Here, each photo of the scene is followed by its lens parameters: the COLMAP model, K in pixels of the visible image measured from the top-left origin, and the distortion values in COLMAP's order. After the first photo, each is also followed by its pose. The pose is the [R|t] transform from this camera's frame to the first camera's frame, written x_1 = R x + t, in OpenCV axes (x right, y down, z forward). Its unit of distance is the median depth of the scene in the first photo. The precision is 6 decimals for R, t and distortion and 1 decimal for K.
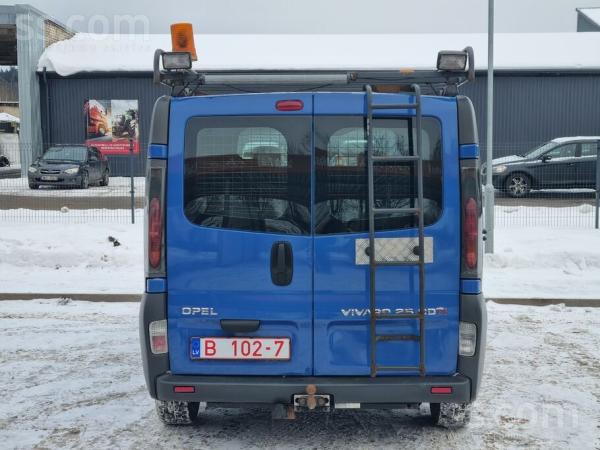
lens RADIAL K [[944.9, 0, 286.3], [0, 944.9, 232.6], [0, 0, 1]] dist [0.103279, 0.000000]
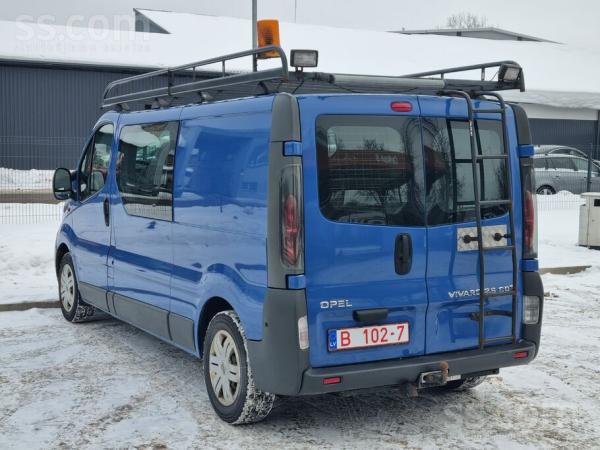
lens RADIAL K [[944.9, 0, 323.8], [0, 944.9, 242.6], [0, 0, 1]] dist [0.103279, 0.000000]
pose [[0.845870, -0.042843, 0.531665, -0.648688], [0.035269, 0.999080, 0.024396, -0.009342], [-0.532221, -0.001885, 0.846603, 0.135846]]
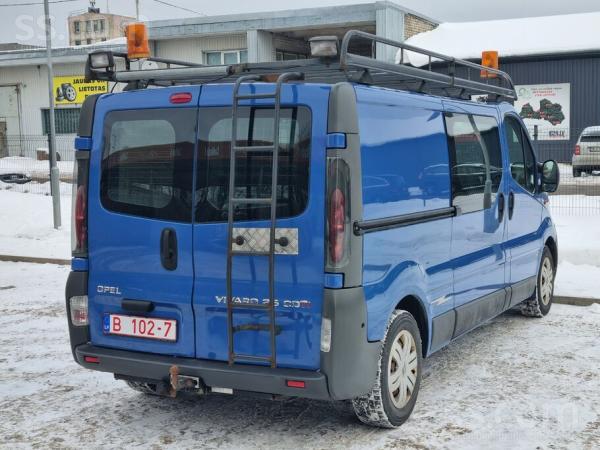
lens RADIAL K [[944.9, 0, 301.2], [0, 944.9, 228.2], [0, 0, 1]] dist [0.103279, 0.000000]
pose [[0.890494, 0.030295, -0.453986, 0.600676], [-0.026024, 0.999539, 0.015653, -0.010725], [0.454251, -0.002125, 0.890871, 0.126410]]
